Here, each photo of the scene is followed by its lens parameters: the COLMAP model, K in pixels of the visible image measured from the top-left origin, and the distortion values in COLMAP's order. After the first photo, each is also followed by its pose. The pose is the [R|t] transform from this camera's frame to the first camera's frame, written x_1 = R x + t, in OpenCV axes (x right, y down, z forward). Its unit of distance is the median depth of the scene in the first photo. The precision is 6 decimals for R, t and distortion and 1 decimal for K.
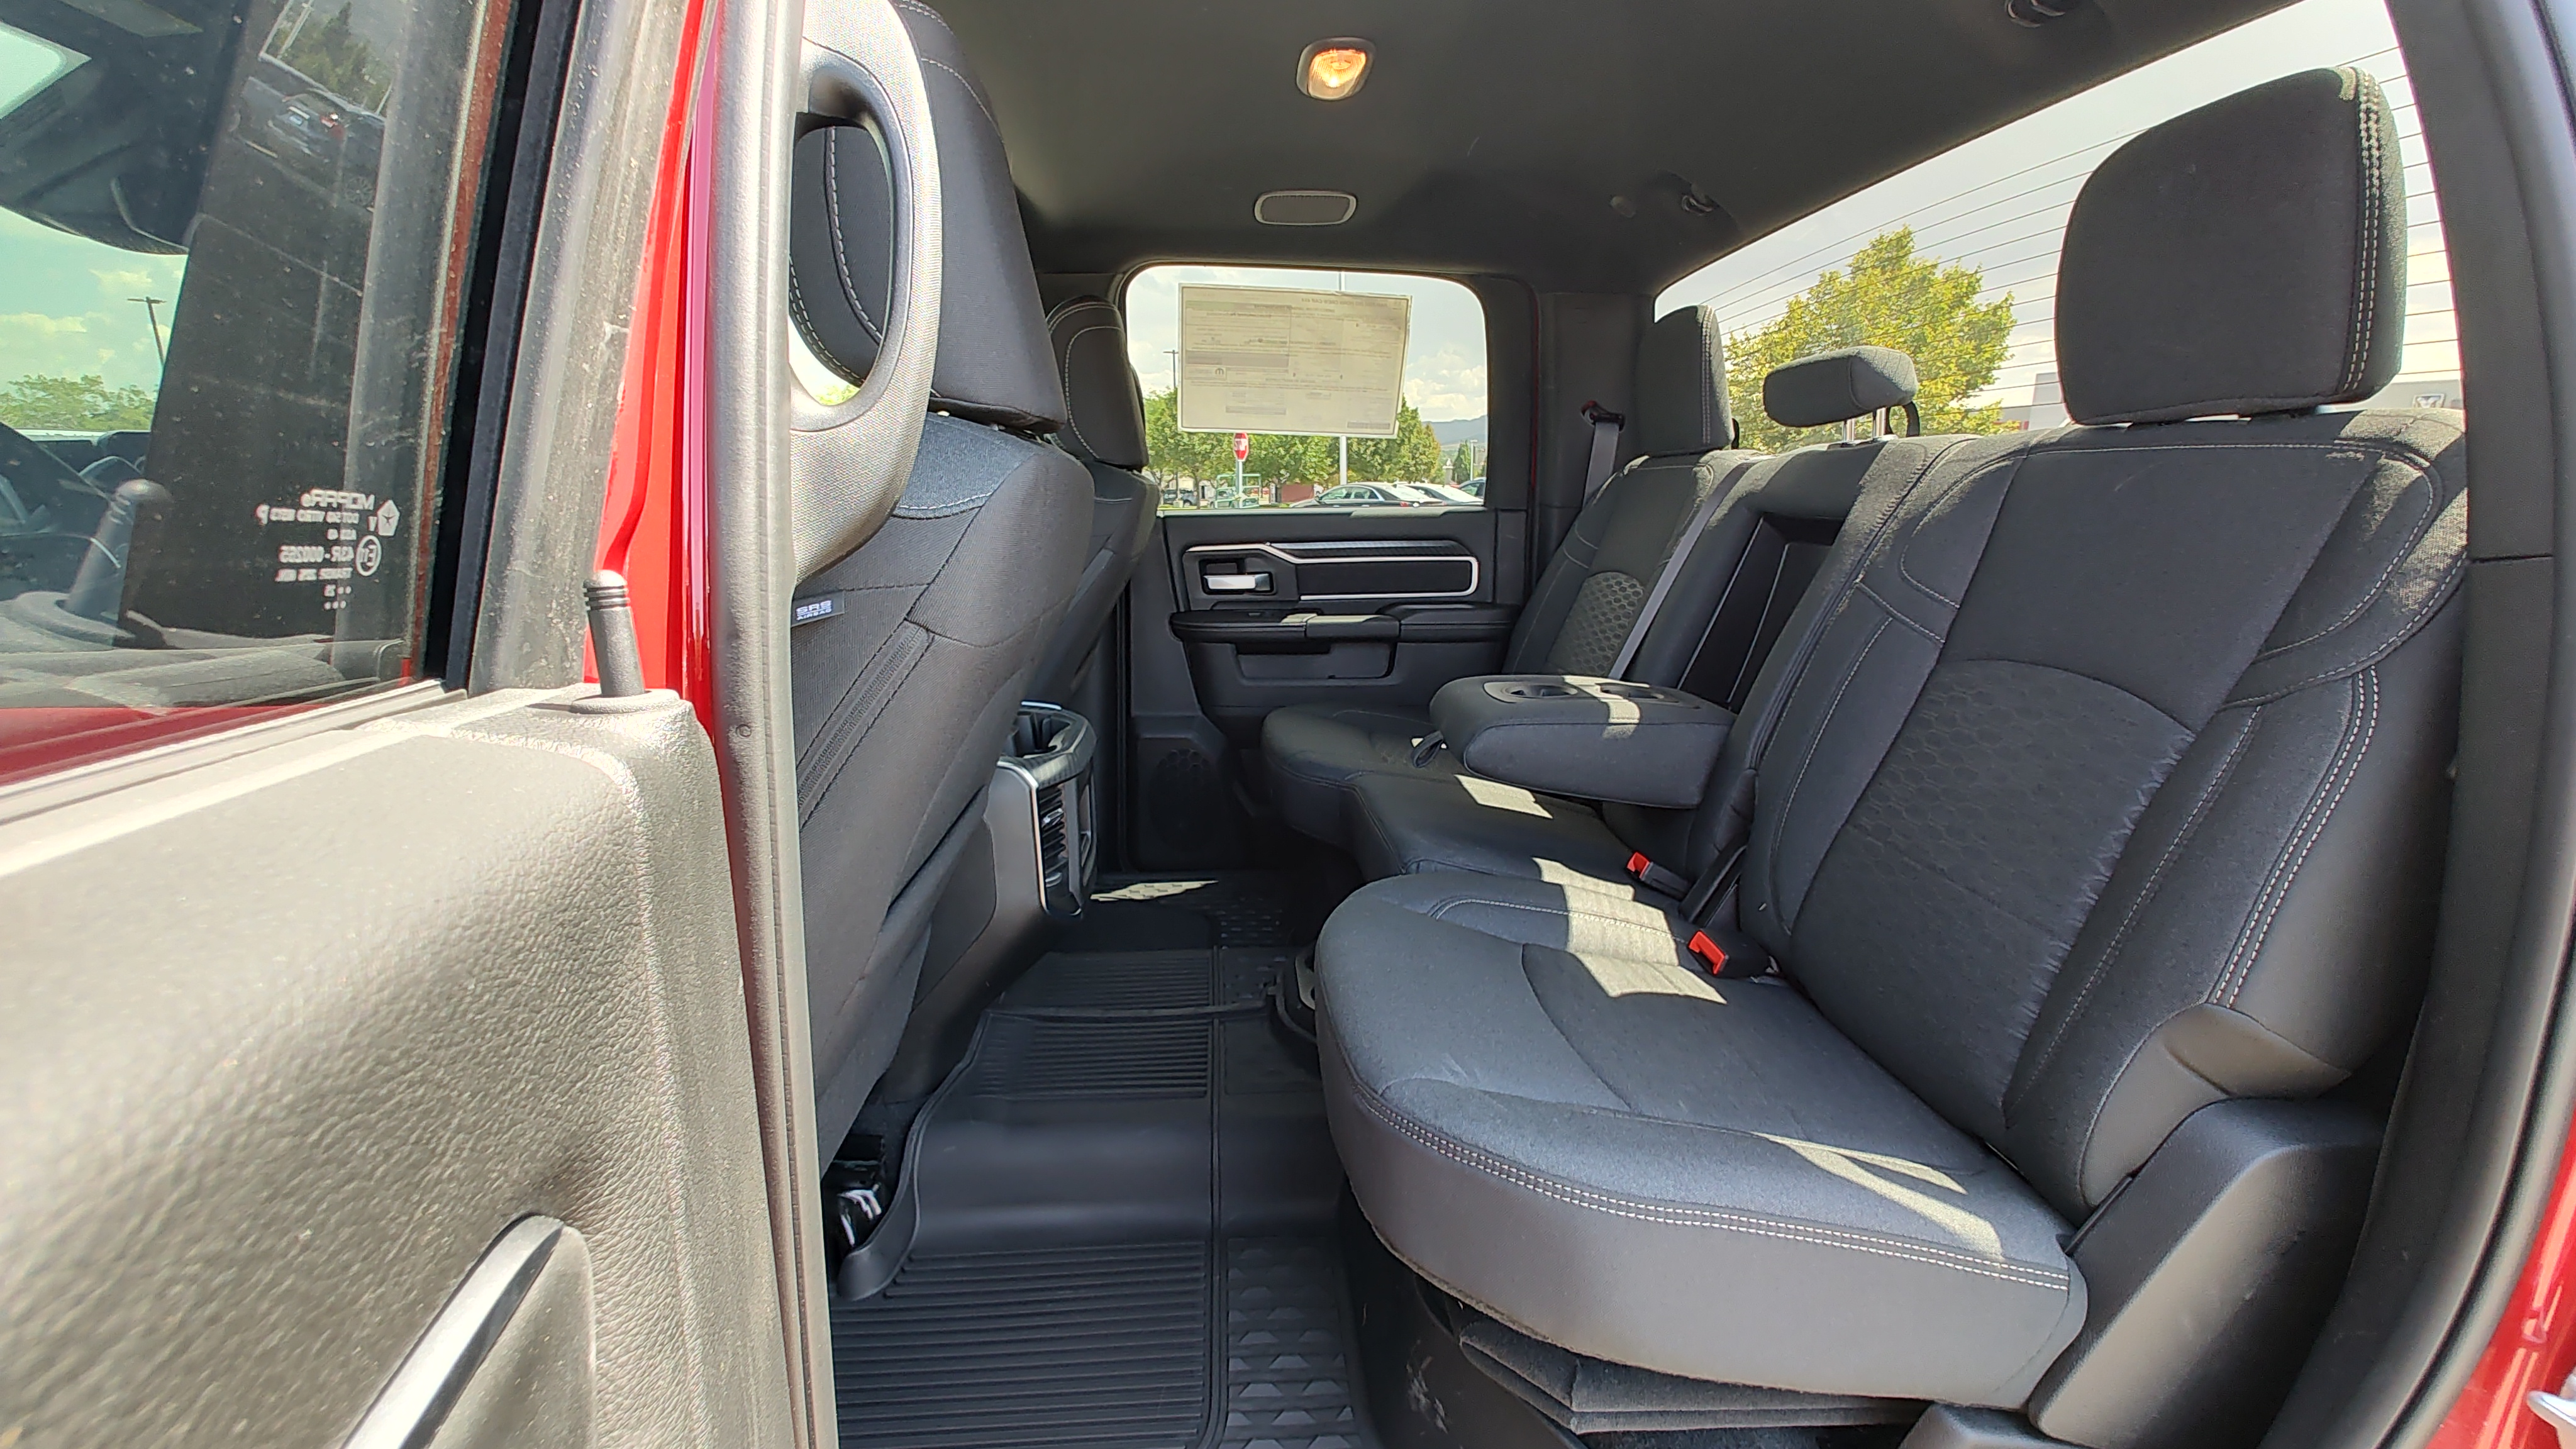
lens RADIAL K [[1086.5, 0, 1288.0], [0, 1086.5, 724.5], [0, 0, 1]] dist [-0.001357, 0.000209]
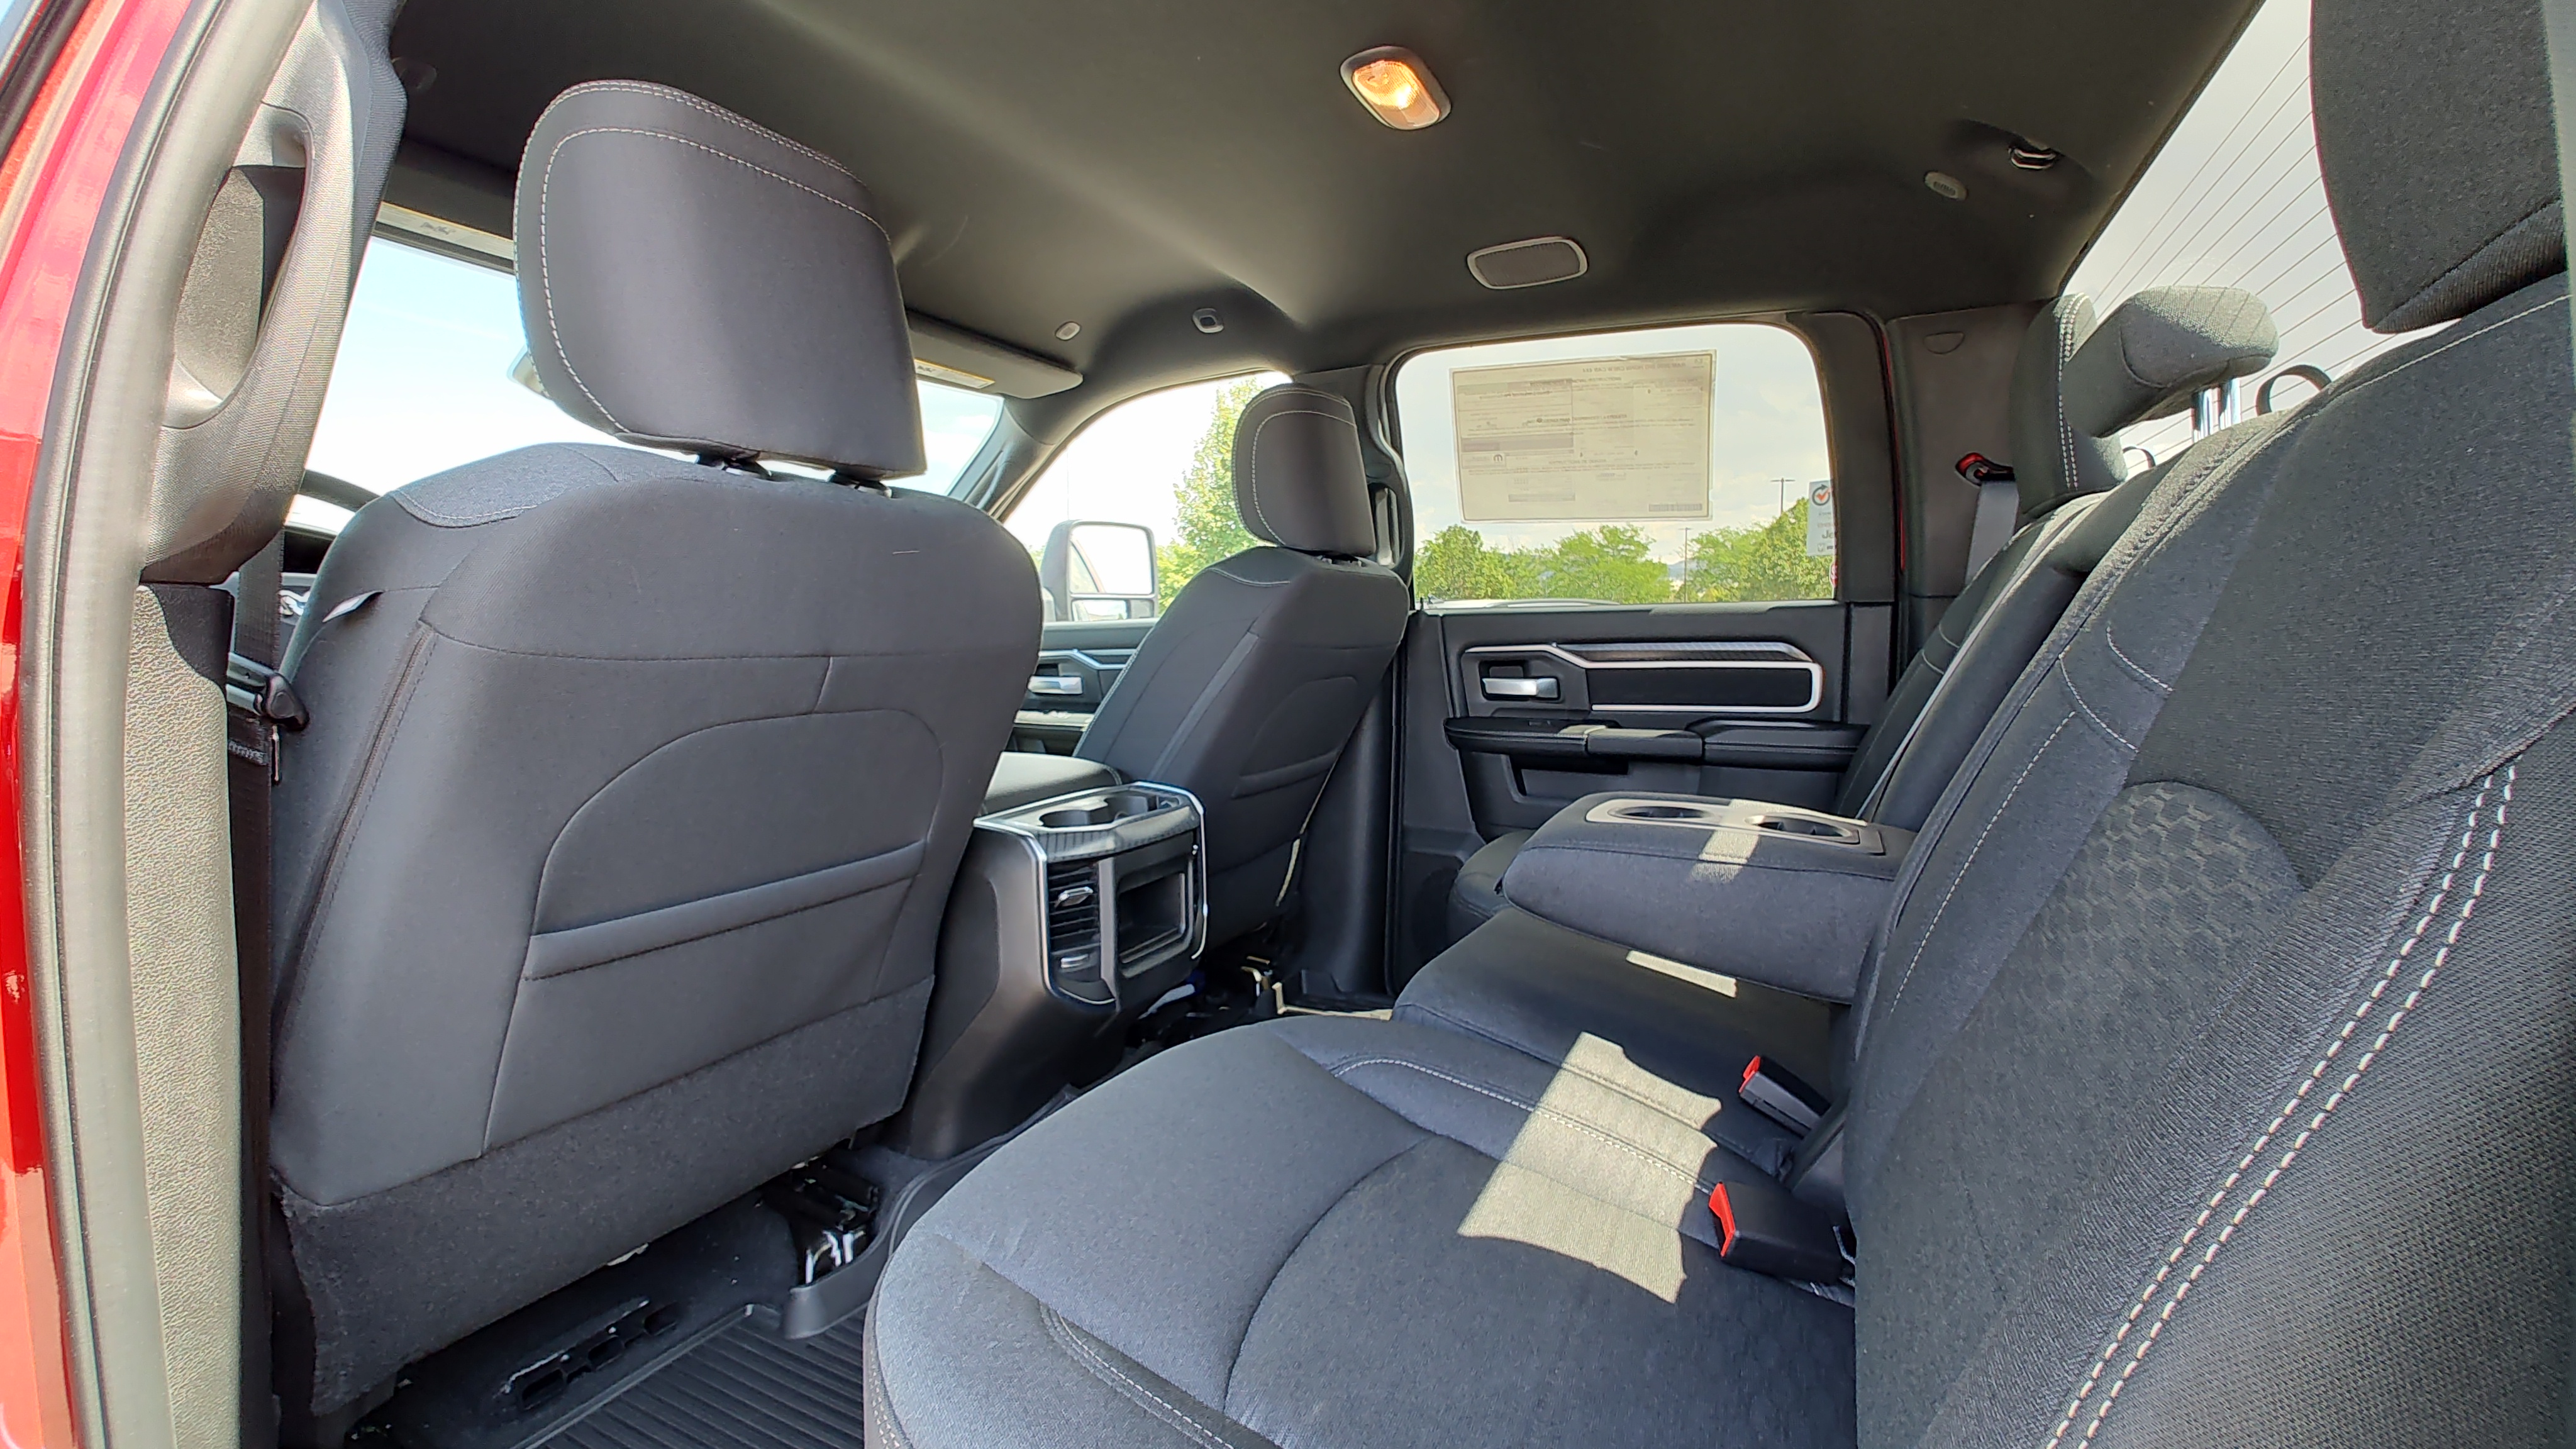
lens RADIAL K [[1086.5, 0, 1288.0], [0, 1086.5, 724.5], [0, 0, 1]] dist [-0.001357, 0.000209]
pose [[0.855317, 0.042968, -0.516319, 0.255978], [-0.106809, 0.989772, -0.094568, 0.004261], [0.506975, 0.136033, 0.851159, 0.149889]]
